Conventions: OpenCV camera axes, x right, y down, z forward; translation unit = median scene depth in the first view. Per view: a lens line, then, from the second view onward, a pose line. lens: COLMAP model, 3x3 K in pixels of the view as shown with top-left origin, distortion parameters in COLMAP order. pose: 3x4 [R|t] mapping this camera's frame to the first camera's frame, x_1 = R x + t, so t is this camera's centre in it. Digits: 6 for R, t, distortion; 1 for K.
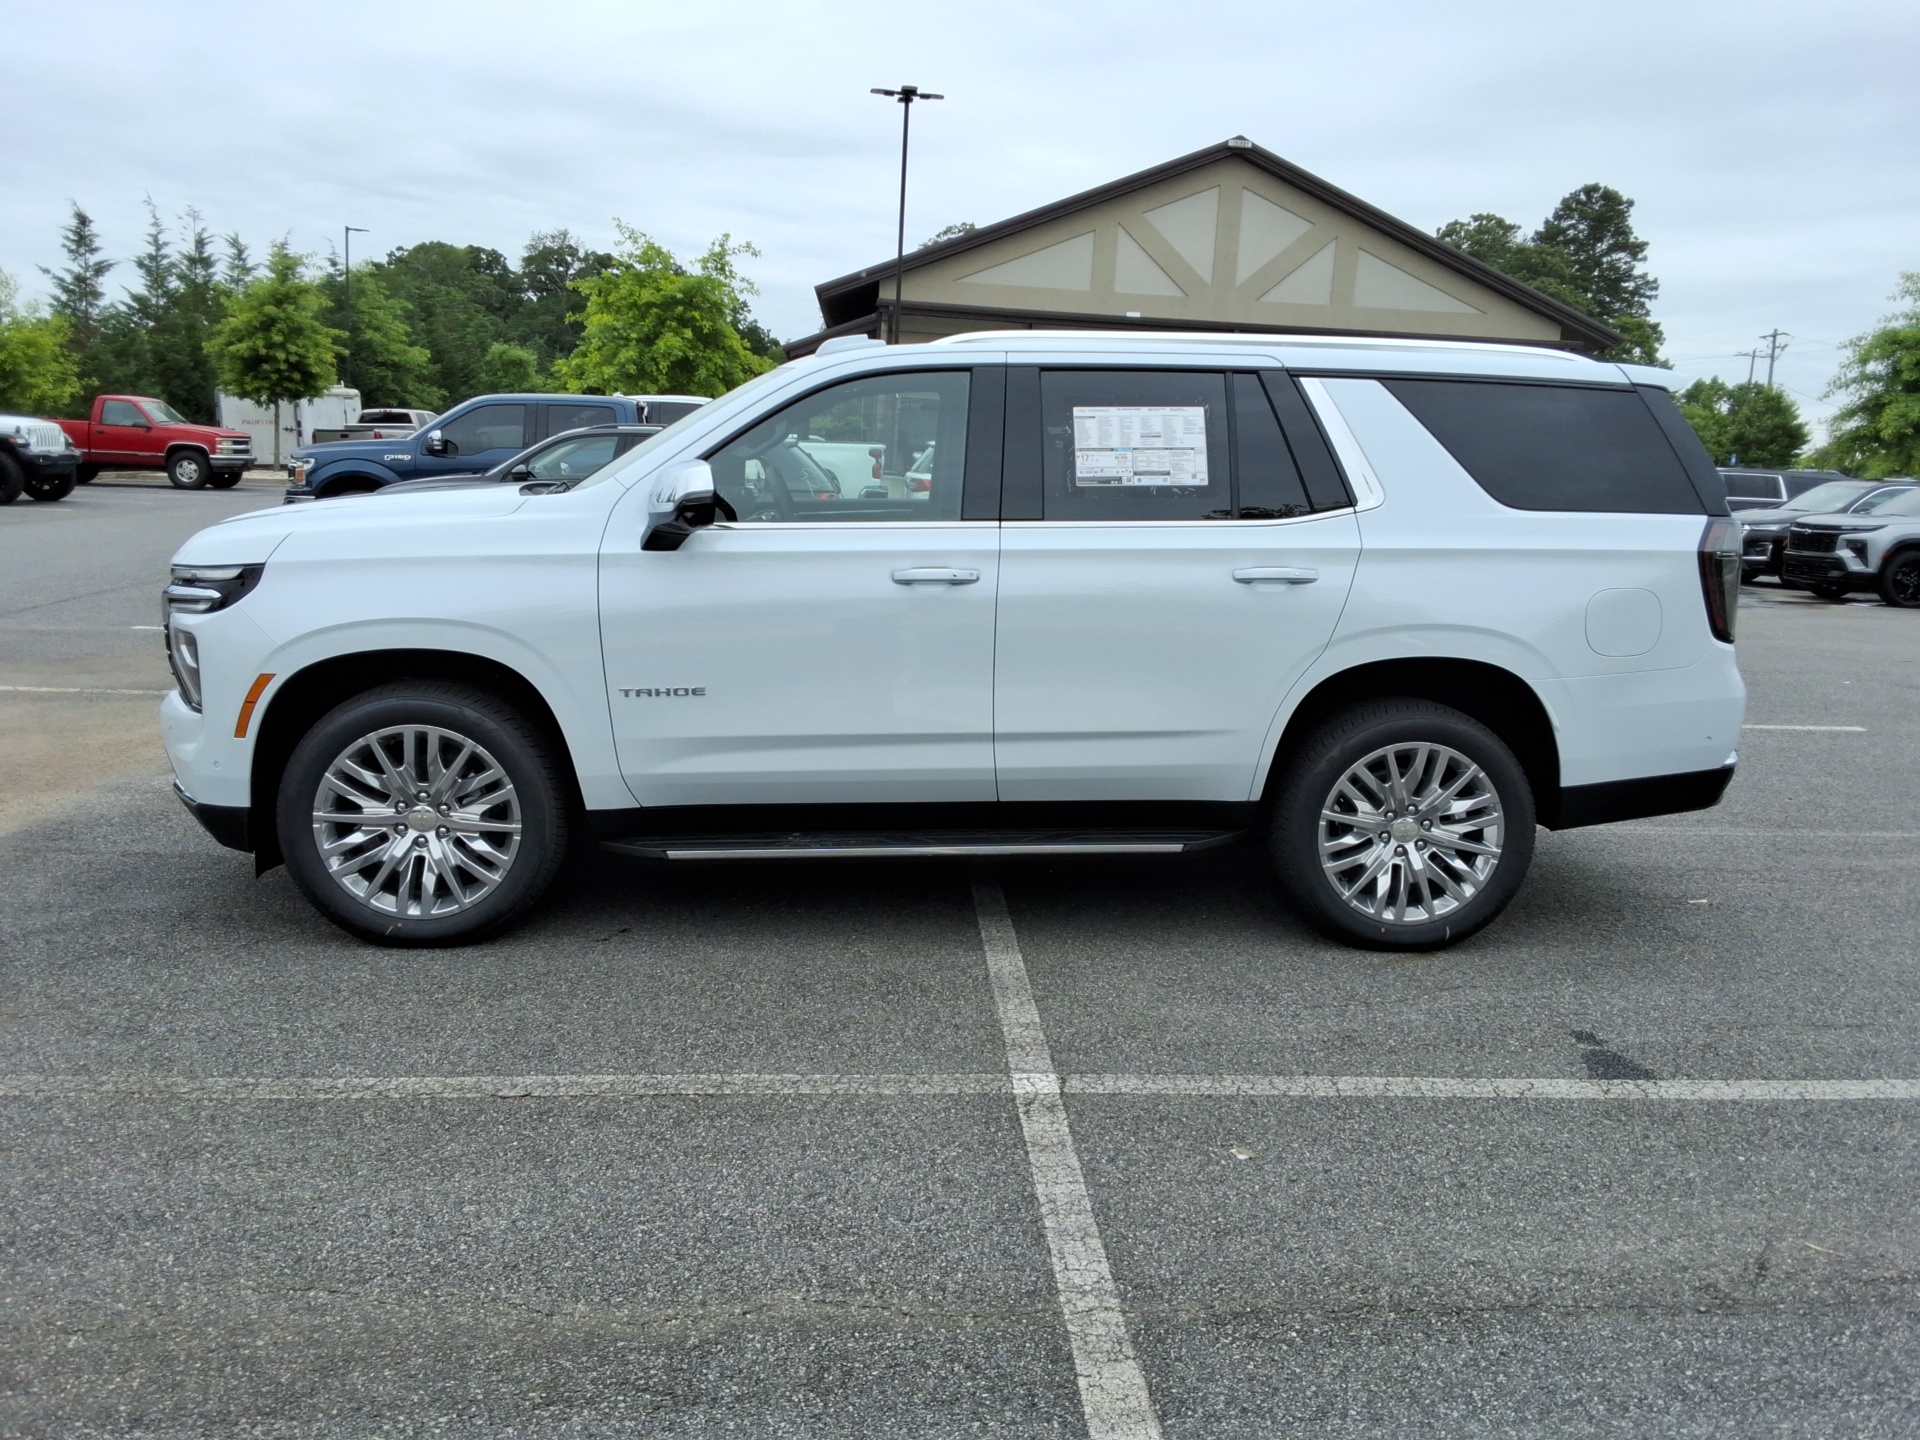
lens RADIAL K [[1539.0, 0, 974.7], [0, 1539.0, 702.5], [0, 0, 1]] dist [0.121709, -0.196318]
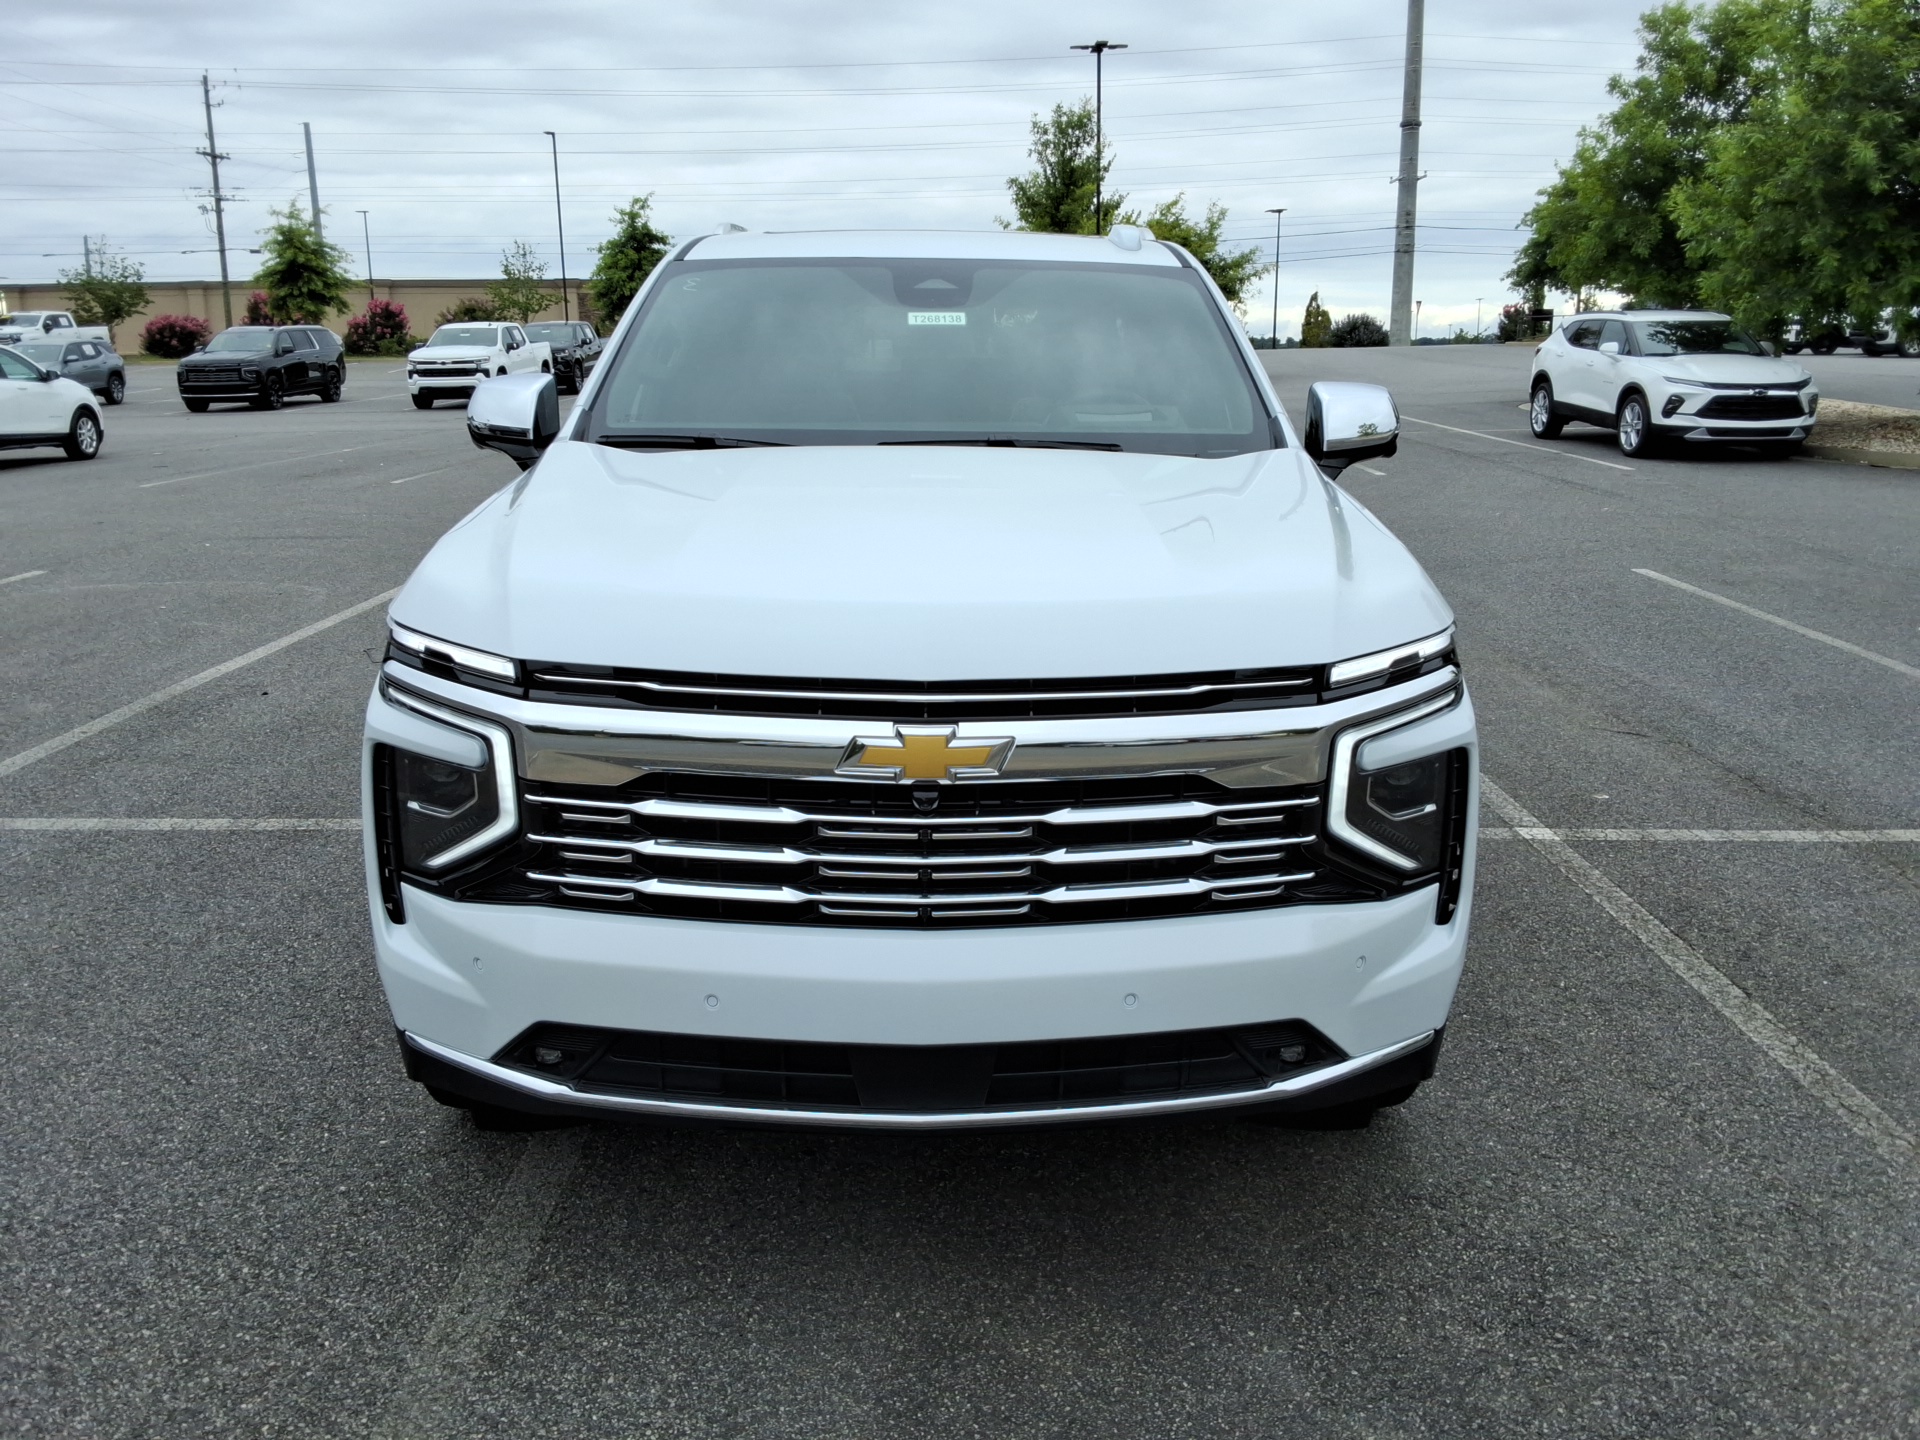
lens RADIAL K [[1539.0, 0, 974.7], [0, 1539.0, 702.5], [0, 0, 1]] dist [0.121709, -0.196318]
pose [[0.060062, -0.262010, 0.963194, -1.009728], [0.156305, 0.955502, 0.250170, -0.220791], [-0.985881, 0.135526, 0.098343, 1.069237]]
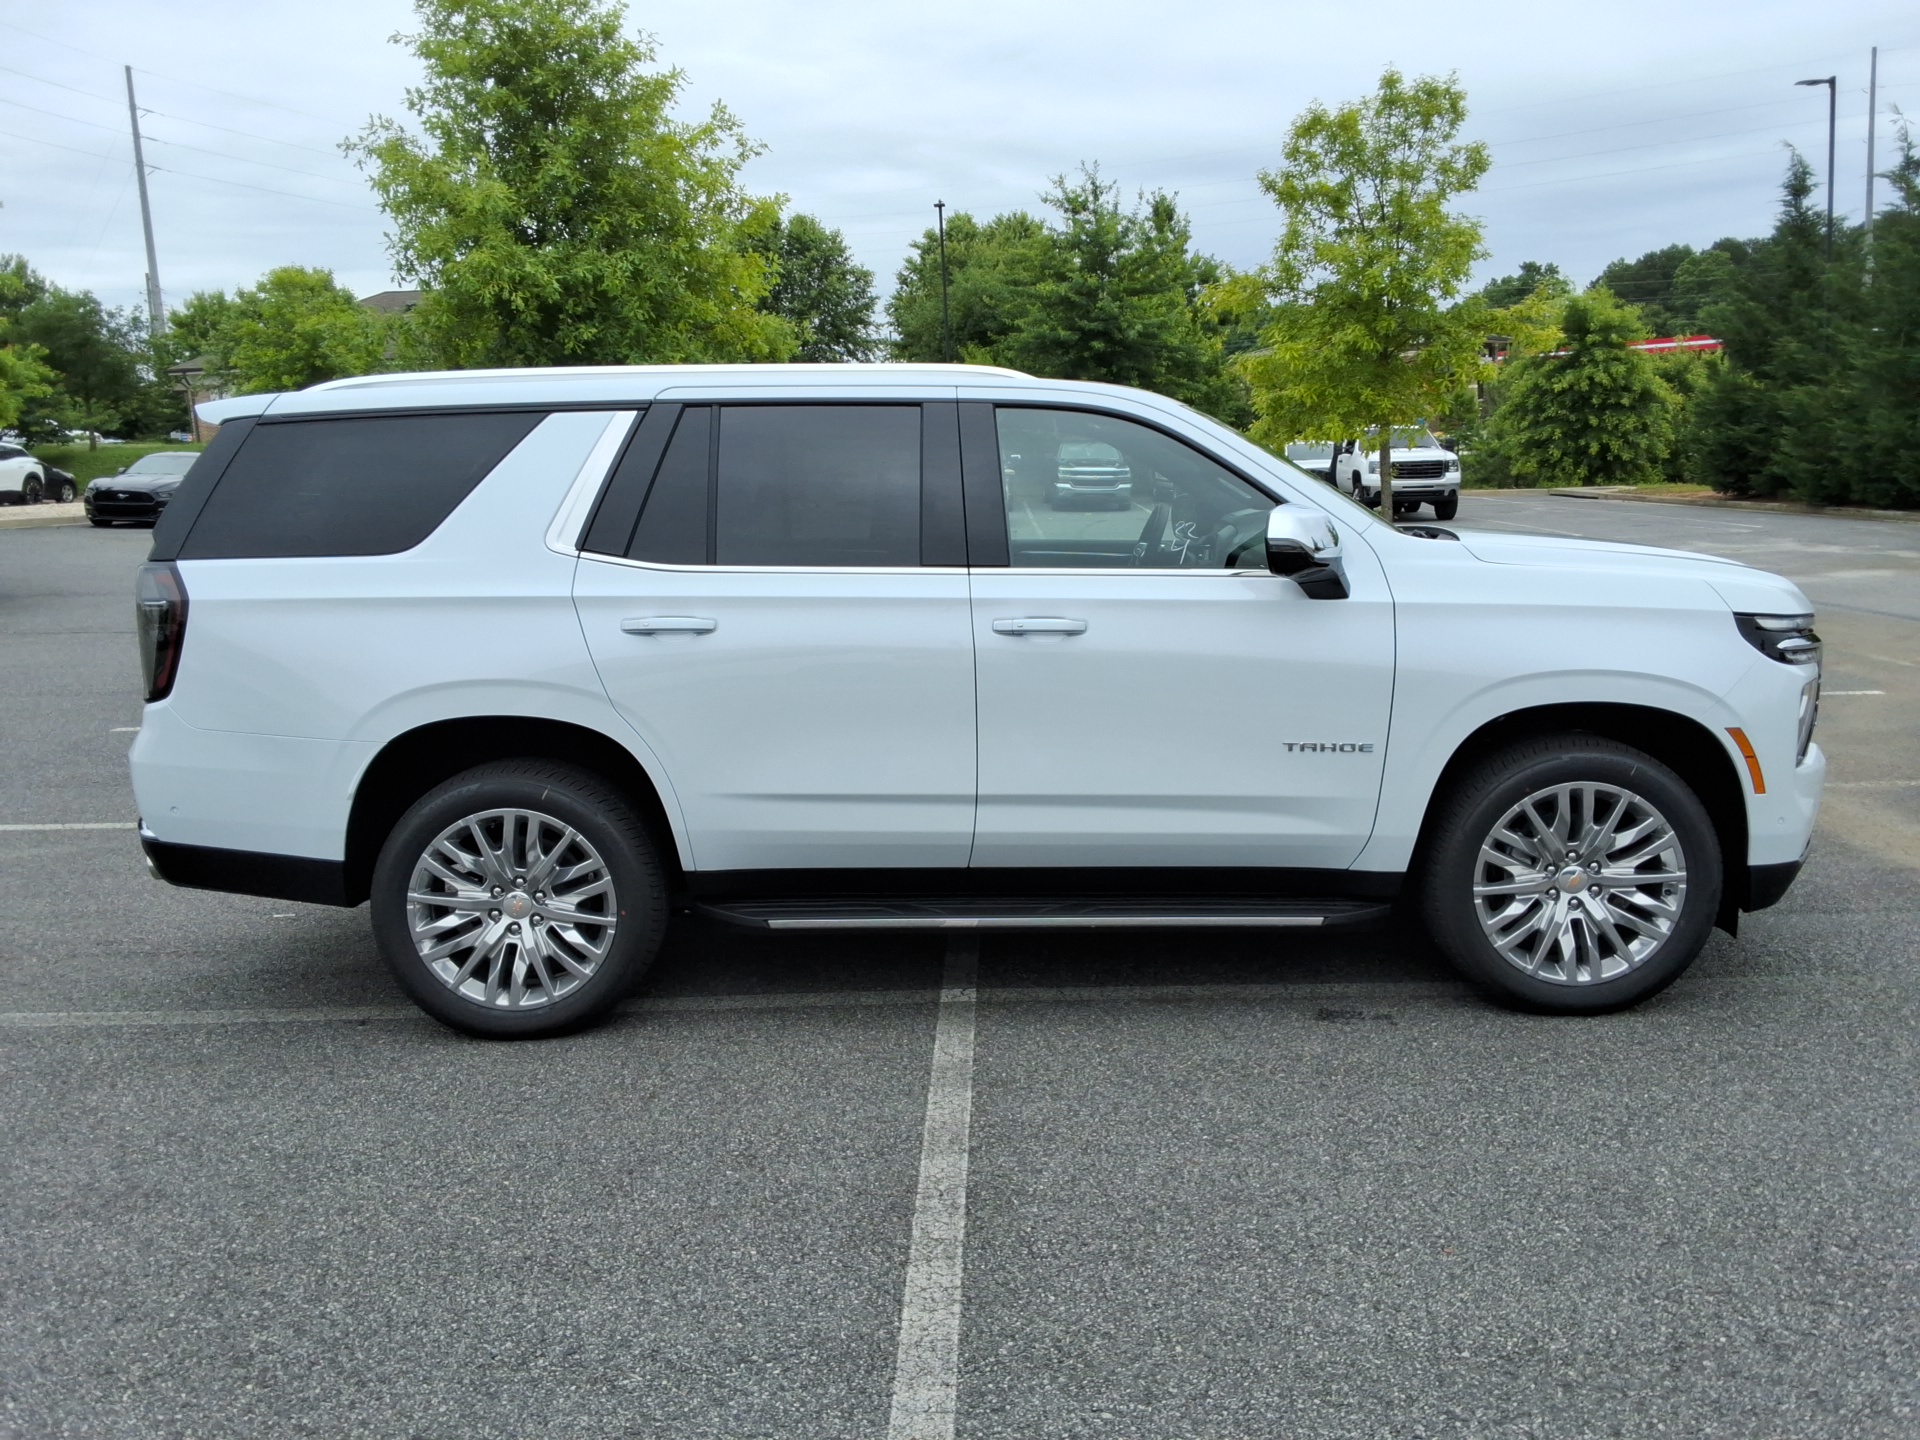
lens RADIAL K [[1539.0, 0, 974.7], [0, 1539.0, 702.5], [0, 0, 1]] dist [0.121709, -0.196318]
pose [[-0.996677, -0.018810, 0.079255, -0.093538], [0.006865, 0.950114, 0.311827, -0.388277], [-0.081166, 0.311335, -0.946828, 2.246480]]
